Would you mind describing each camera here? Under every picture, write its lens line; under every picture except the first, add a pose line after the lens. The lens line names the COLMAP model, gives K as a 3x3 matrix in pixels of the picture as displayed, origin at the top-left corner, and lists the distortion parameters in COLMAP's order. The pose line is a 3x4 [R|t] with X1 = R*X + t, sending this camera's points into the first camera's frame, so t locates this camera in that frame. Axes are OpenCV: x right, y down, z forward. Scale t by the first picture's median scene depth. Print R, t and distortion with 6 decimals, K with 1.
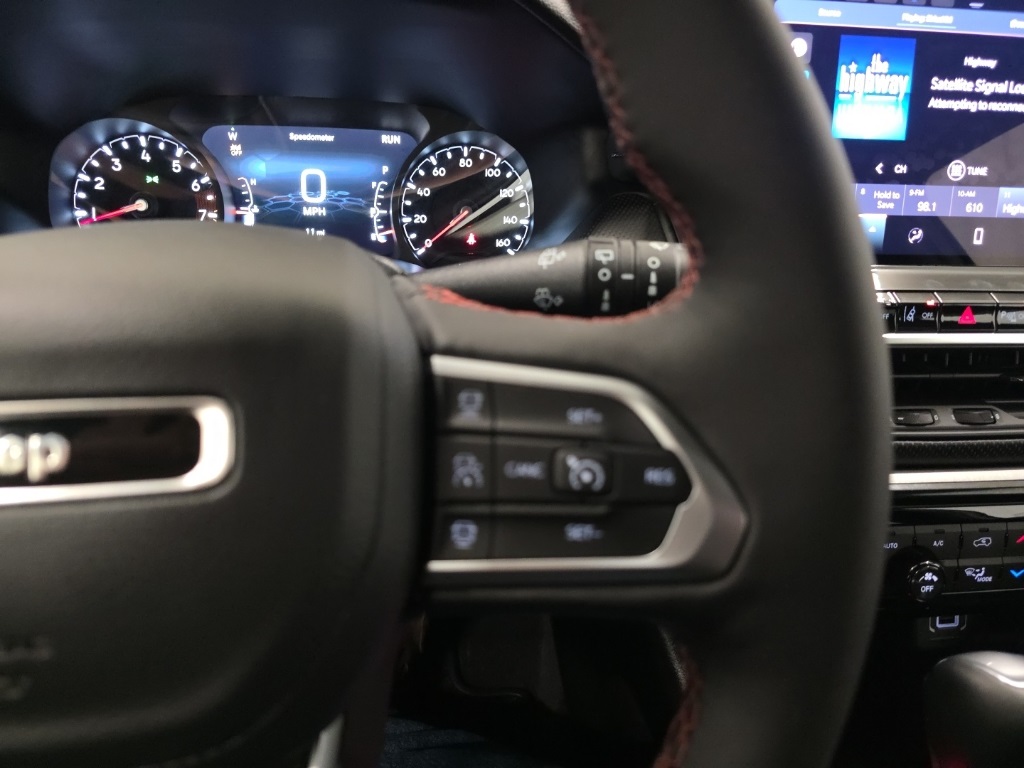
lens RADIAL K [[701.1, 0, 508.9], [0, 701.1, 401.6], [0, 0, 1]] dist [0.048027, -0.050387]
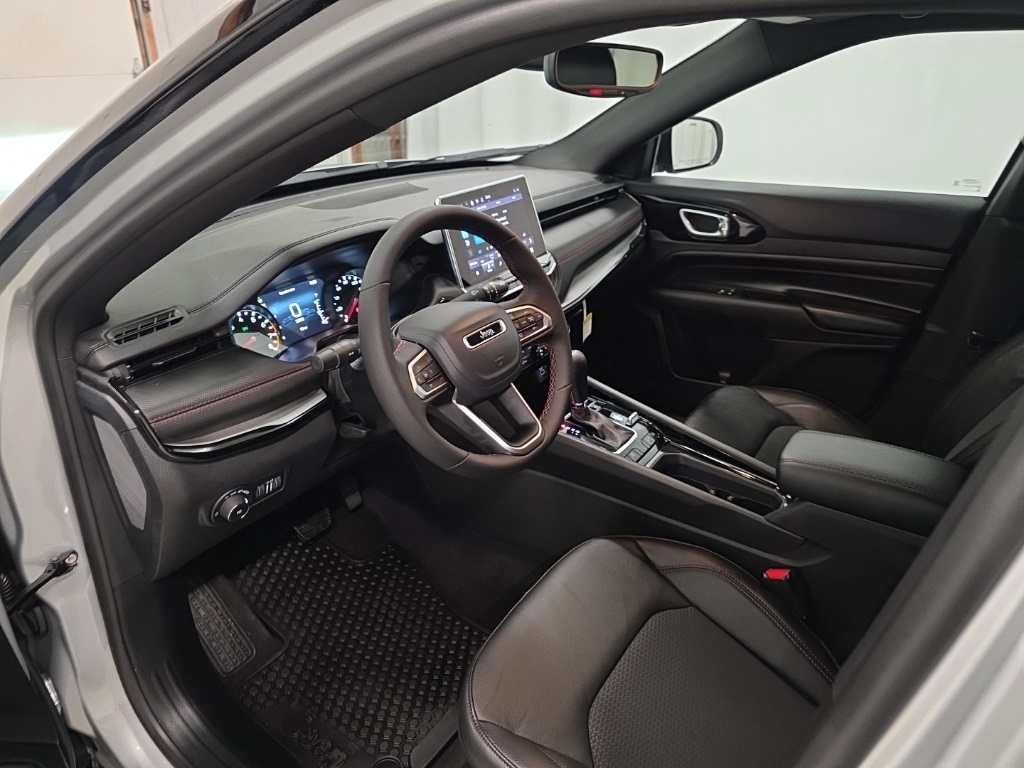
lens RADIAL K [[701.1, 0, 507.0], [0, 701.1, 381.0], [0, 0, 1]] dist [0.048027, -0.050387]
pose [[0.644592, -0.379909, 0.663453, -1.535170], [0.422532, 0.900247, 0.104983, -0.048949], [-0.637155, 0.212659, 0.740816, -1.167861]]
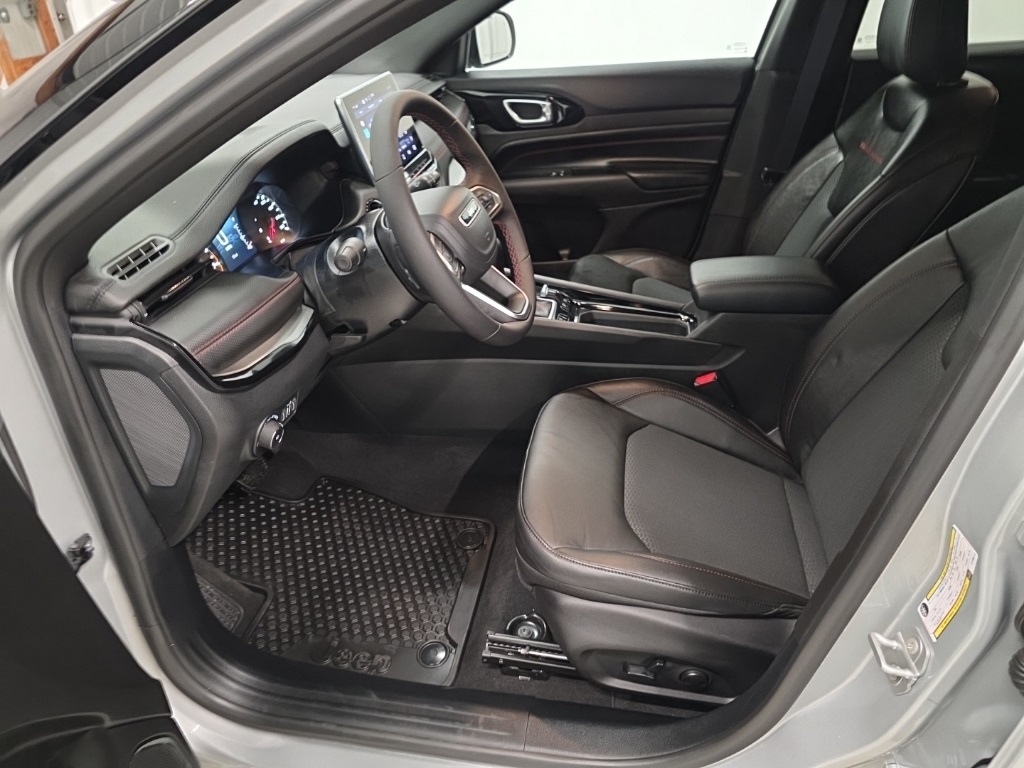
lens RADIAL K [[701.1, 0, 515.2], [0, 701.1, 381.5], [0, 0, 1]] dist [0.048027, -0.050387]
pose [[0.257279, -0.557051, 0.789621, -2.096601], [0.536986, 0.761765, 0.362436, -0.287717], [-0.803402, 0.330768, 0.495114, -0.665535]]
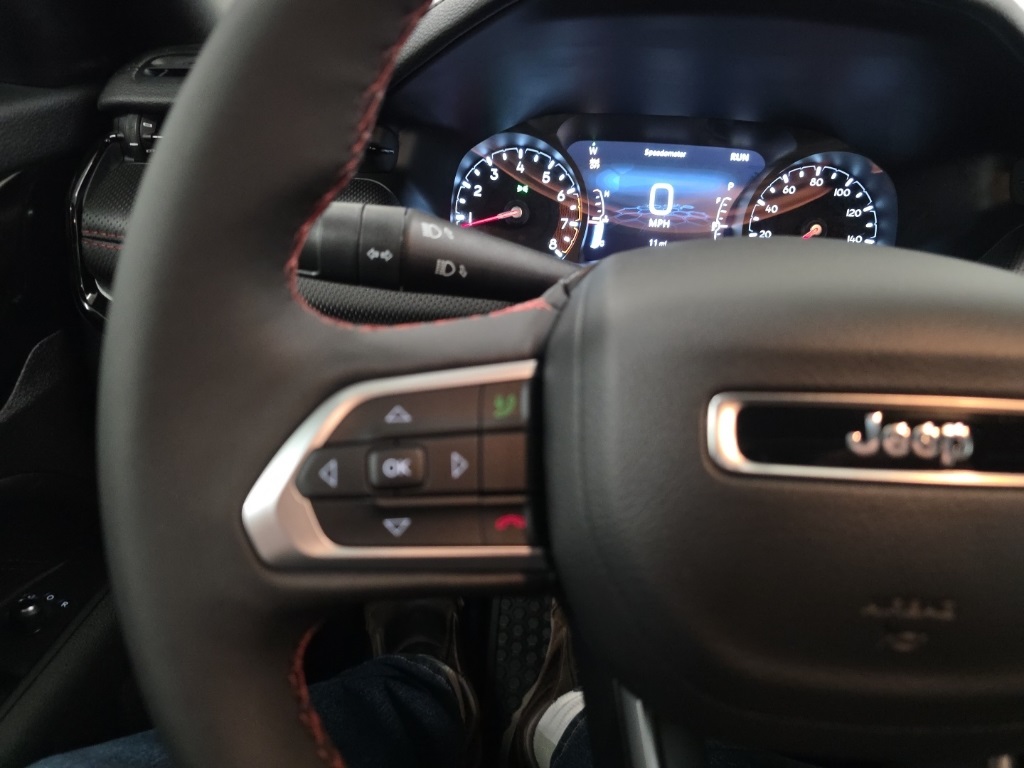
lens RADIAL K [[701.1, 0, 512.4], [0, 701.1, 402.1], [0, 0, 1]] dist [0.048027, -0.050387]
pose [[0.989083, 0.077721, -0.125200, -0.361804], [-0.079015, 0.996859, -0.005395, 0.020464], [0.124387, 0.015229, 0.992117, -0.071097]]
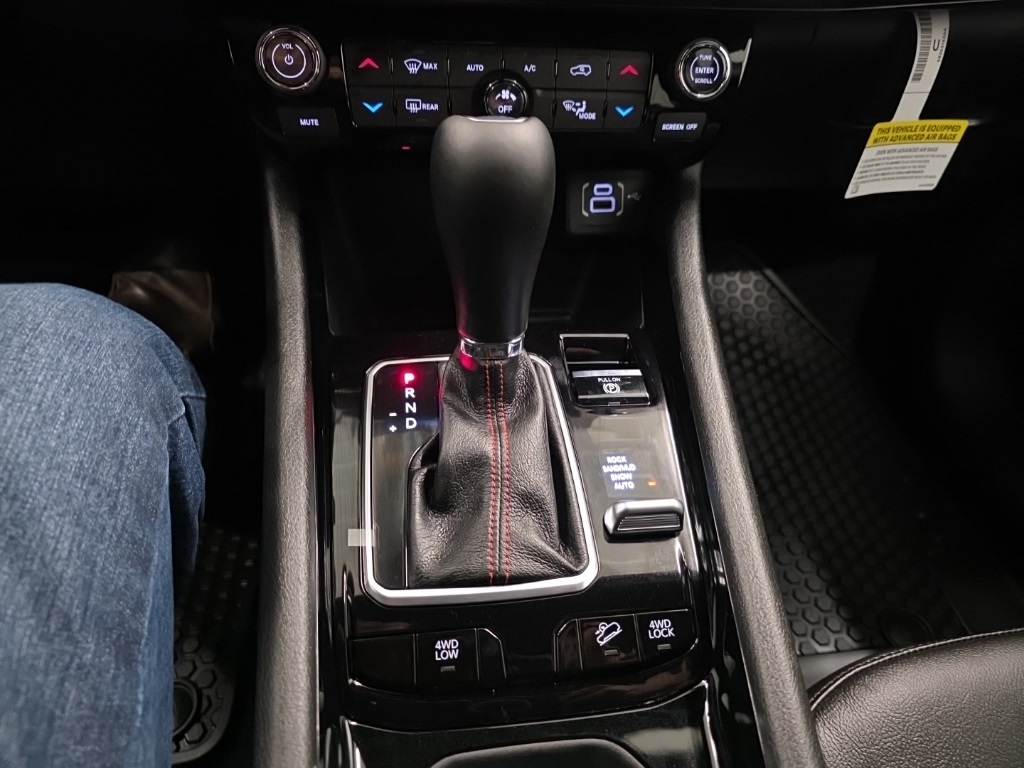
lens RADIAL K [[701.1, 0, 519.2], [0, 701.1, 376.0], [0, 0, 1]] dist [0.048027, -0.050387]
pose [[0.999512, -0.008991, 0.029920, 0.469649], [0.003241, 0.982368, 0.186930, 0.356571], [-0.031073, -0.186742, 0.981918, 0.006032]]
